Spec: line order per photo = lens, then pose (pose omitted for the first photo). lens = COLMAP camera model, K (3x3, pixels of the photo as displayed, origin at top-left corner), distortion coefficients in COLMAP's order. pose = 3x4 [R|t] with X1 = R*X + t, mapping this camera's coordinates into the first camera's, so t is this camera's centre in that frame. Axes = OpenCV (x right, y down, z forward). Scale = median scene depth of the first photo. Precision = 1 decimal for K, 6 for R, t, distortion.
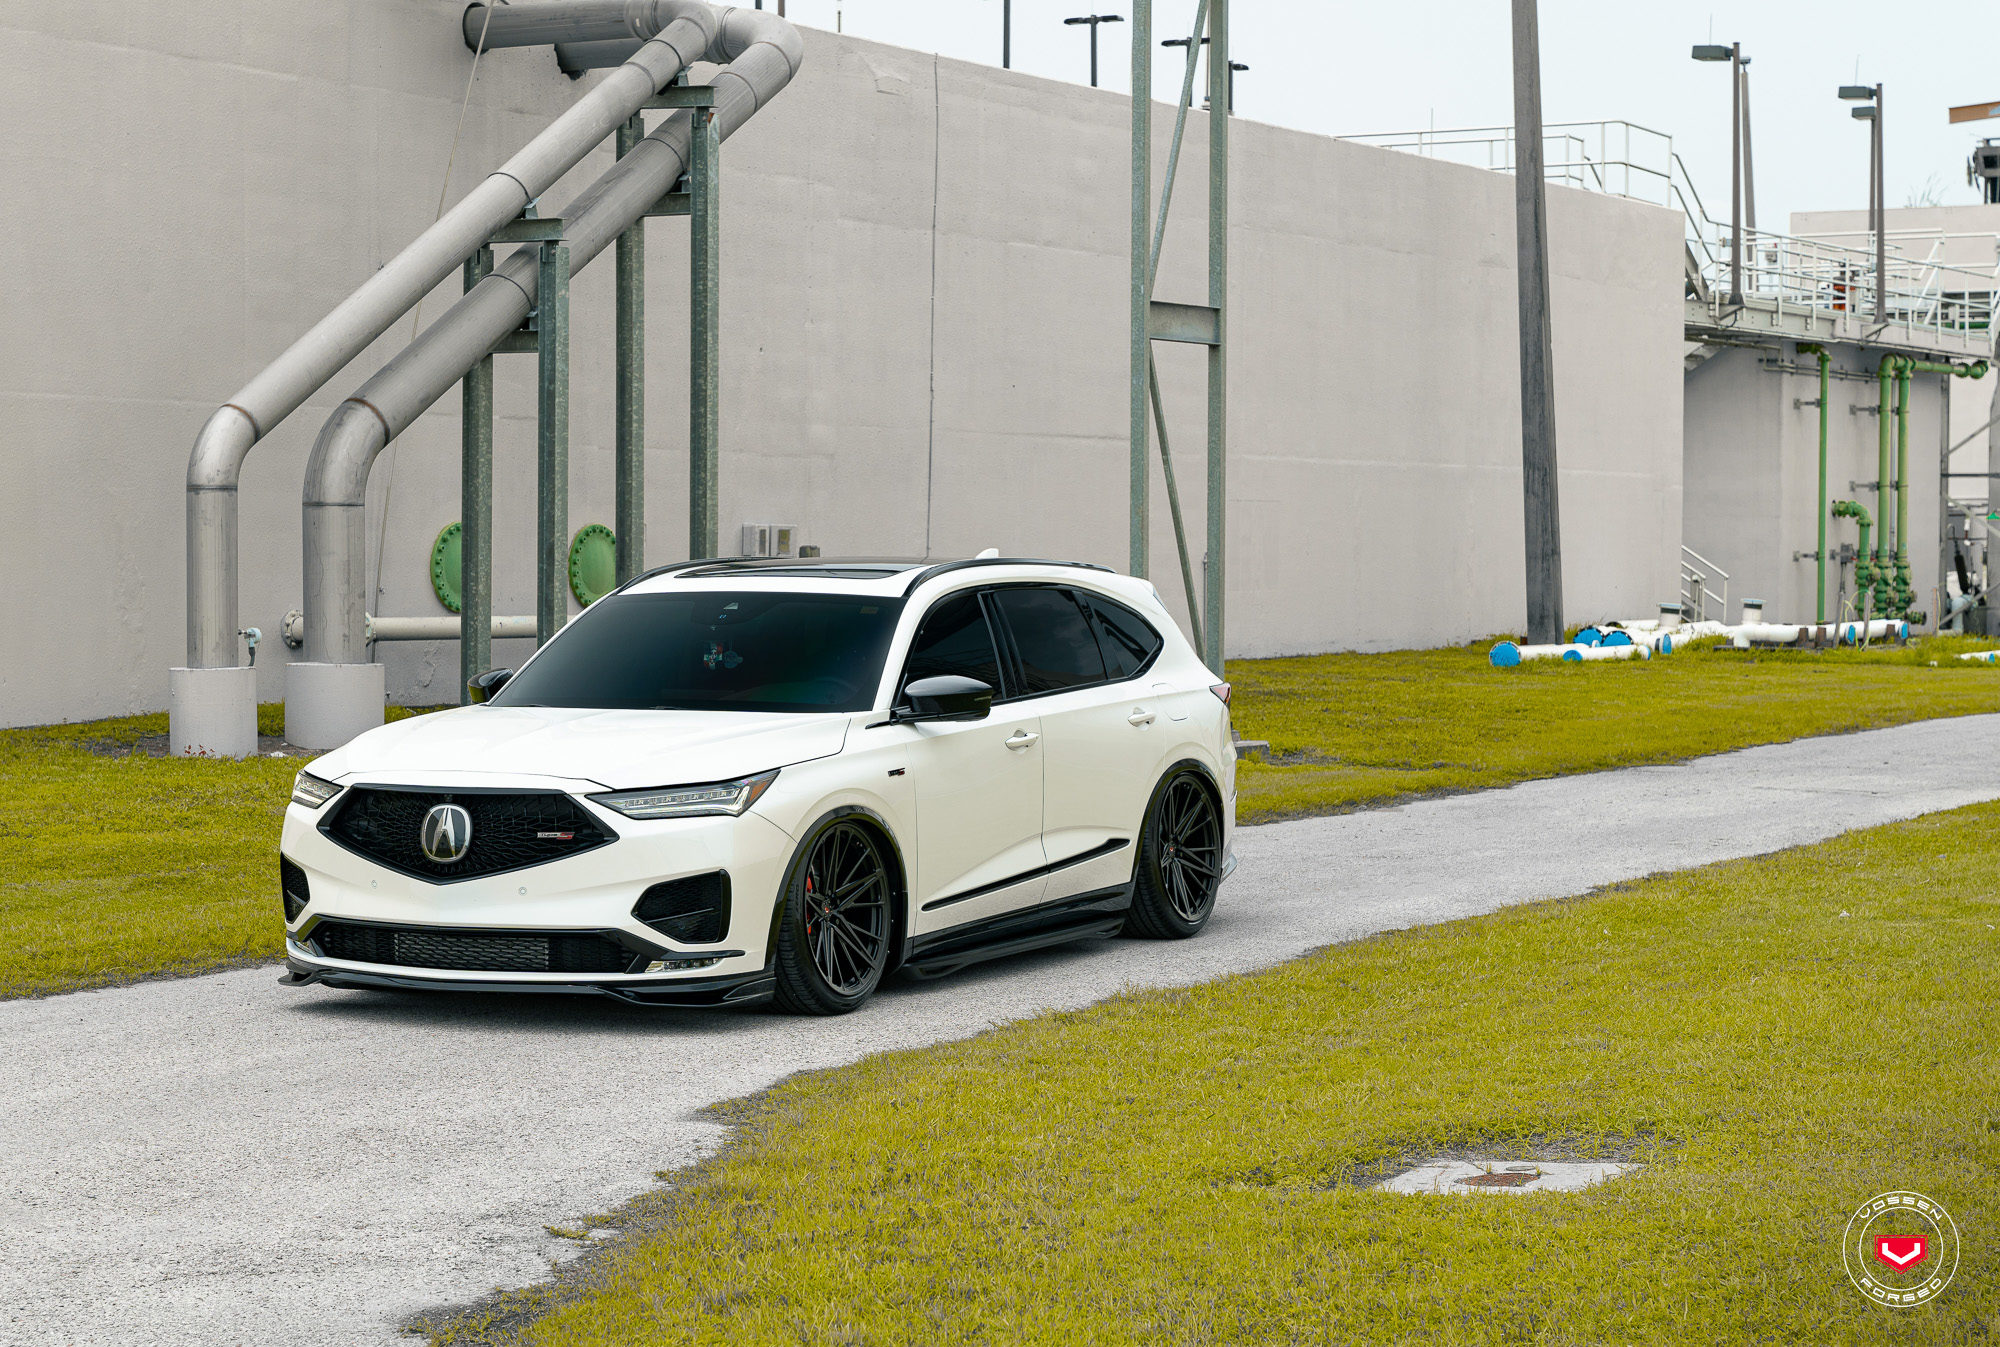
lens RADIAL K [[3999.8, 0, 1000.0], [0, 3999.8, 673.5], [0, 0, 1]] dist [0.041391, 0.269393]
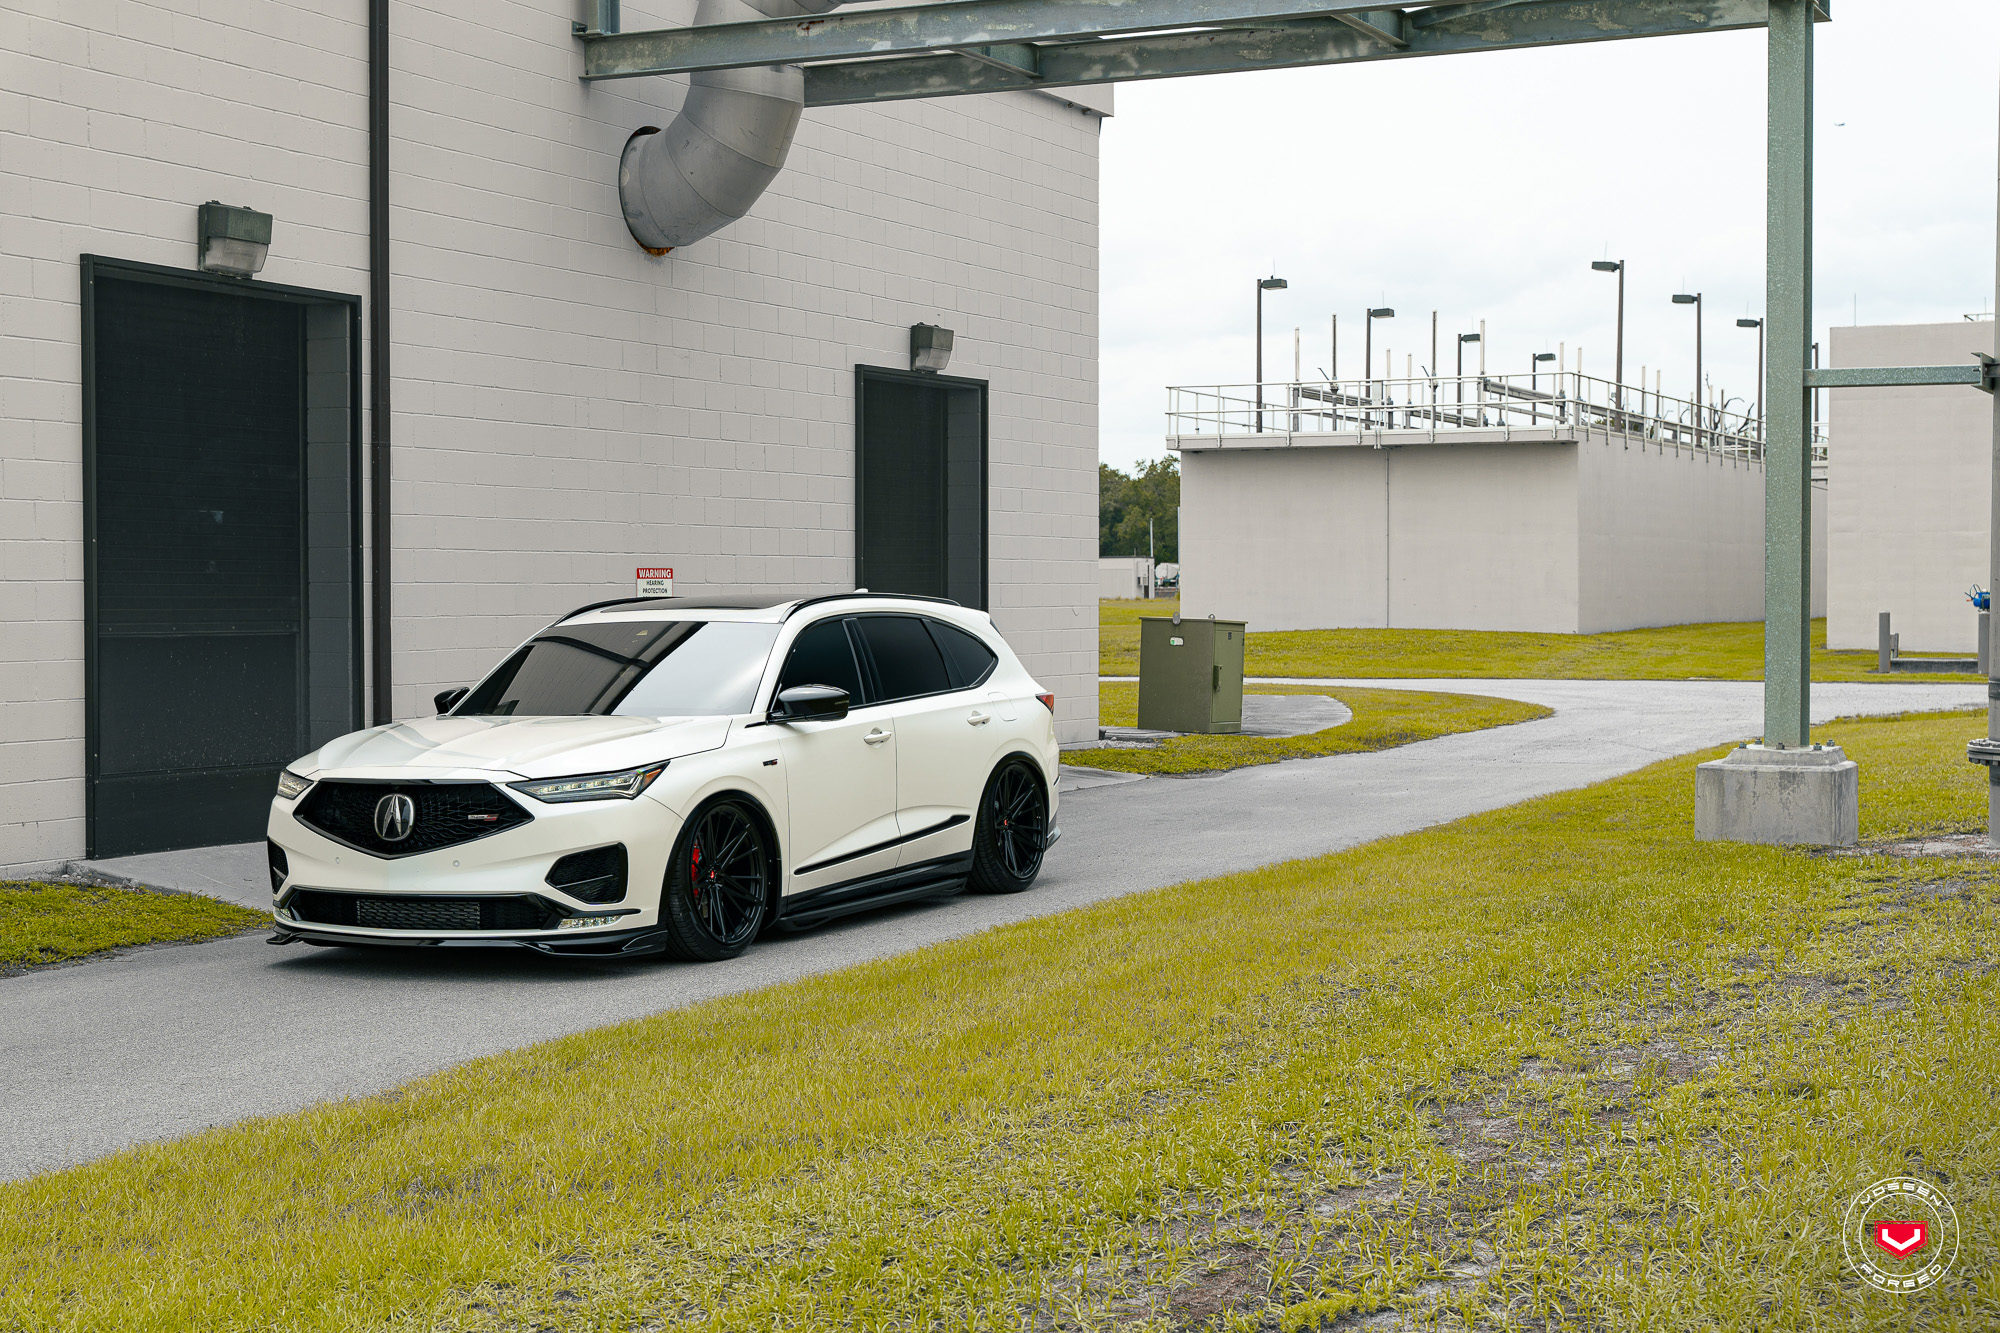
lens RADIAL K [[2837.1, 0, 1000.0], [0, 2837.1, 666.5], [0, 0, 1]] dist [0.051055, 0.017181]
pose [[0.999699, -0.016489, 0.018157, 0.025820], [0.016786, 0.999726, -0.016315, 0.009159], [-0.017883, 0.016615, 0.999702, 0.105659]]
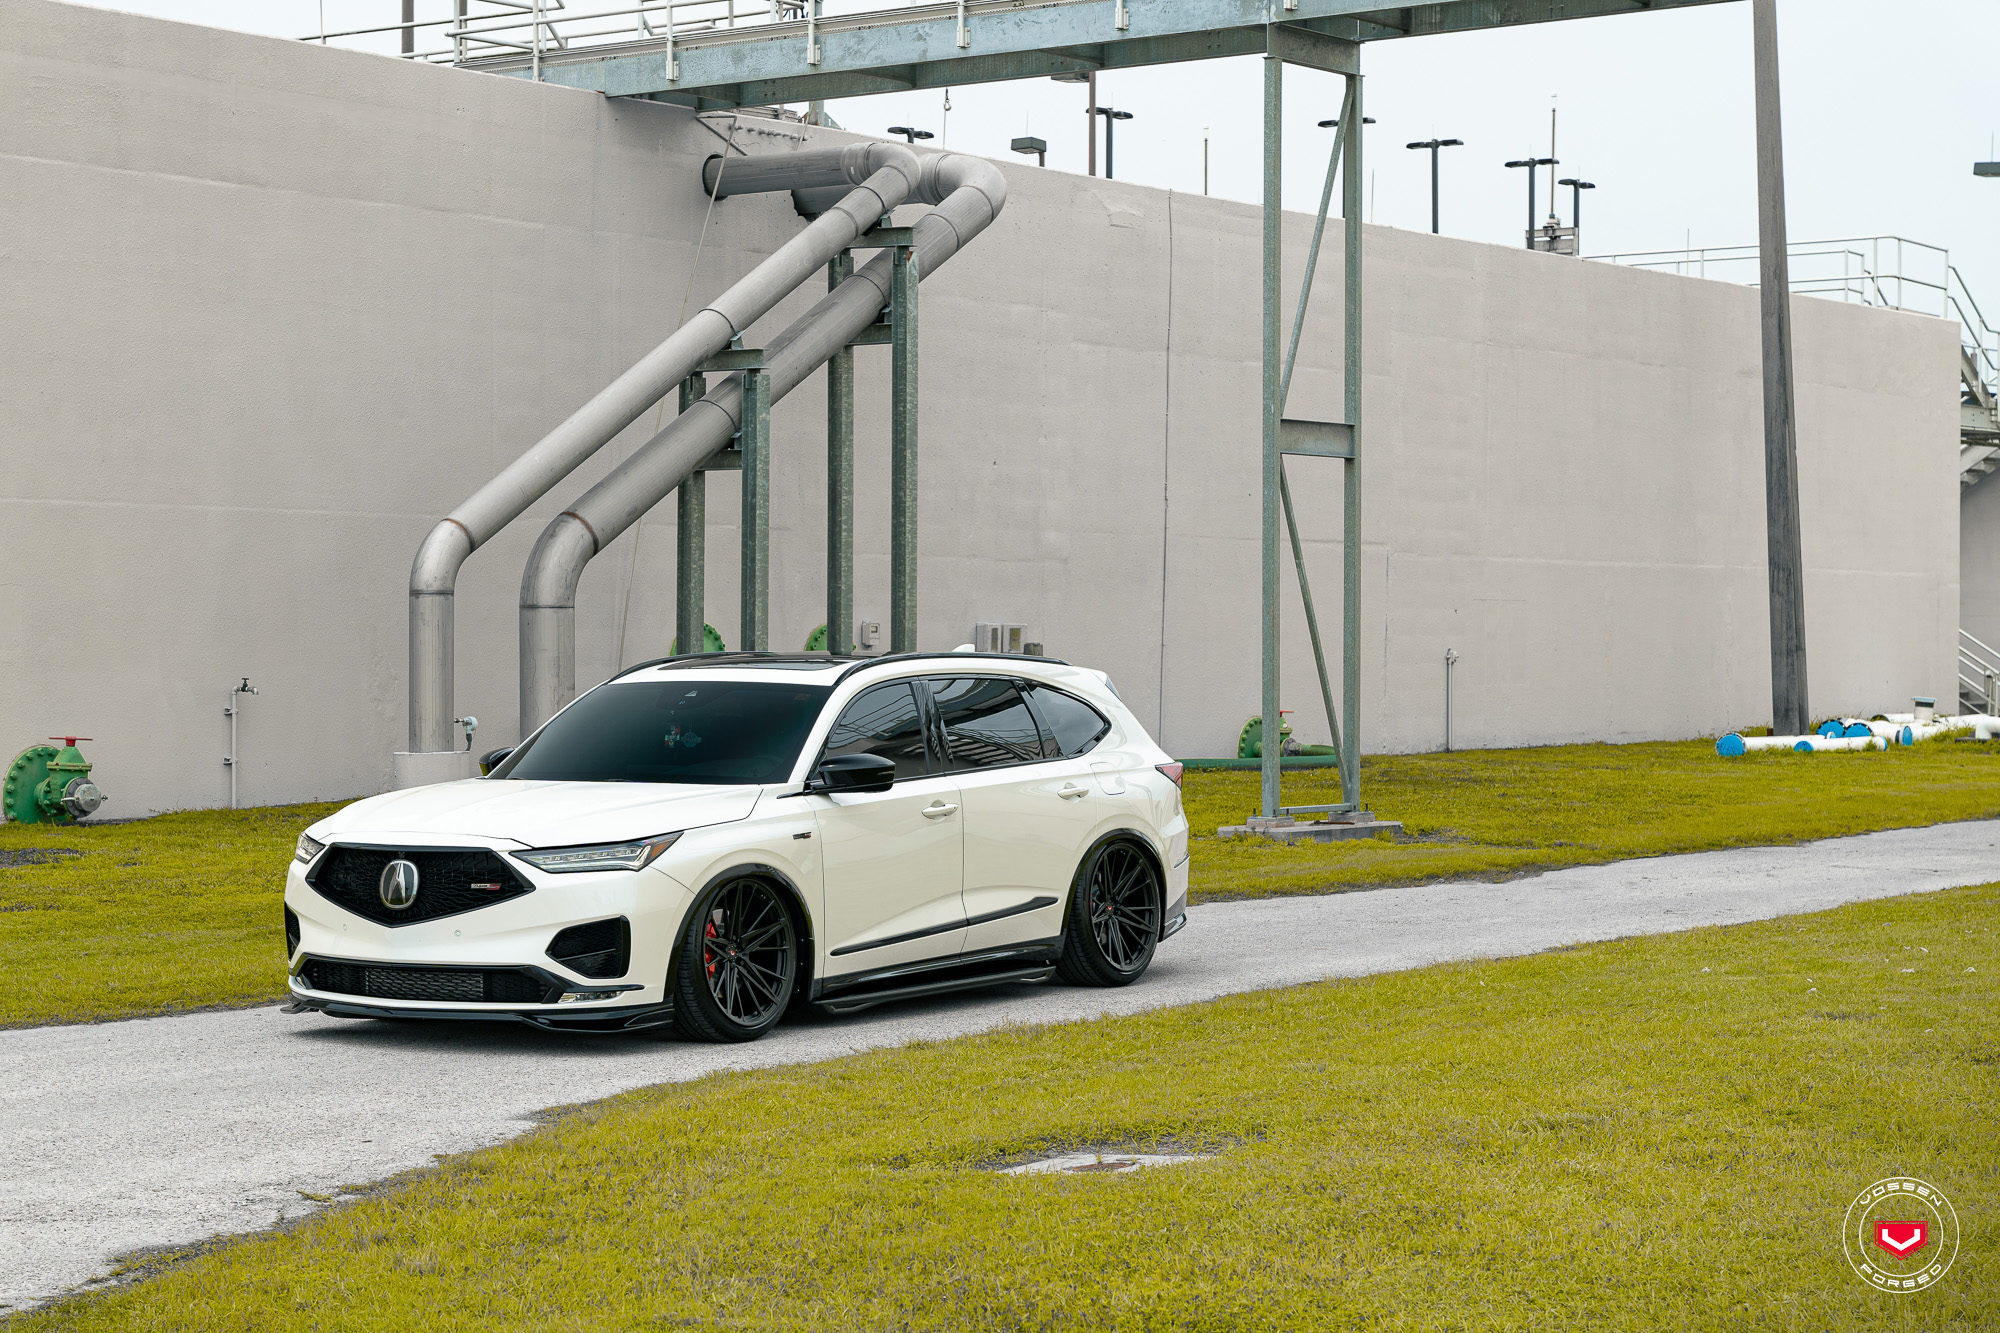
lens RADIAL K [[3865.5, 0, 1000.0], [0, 3865.5, 666.5], [0, 0, 1]] dist [0.035627, 0.230066]
pose [[0.993138, -0.001054, -0.116942, 0.141874], [-0.002005, 0.999659, -0.026044, 0.004033], [0.116929, 0.026099, 0.992797, -0.097967]]
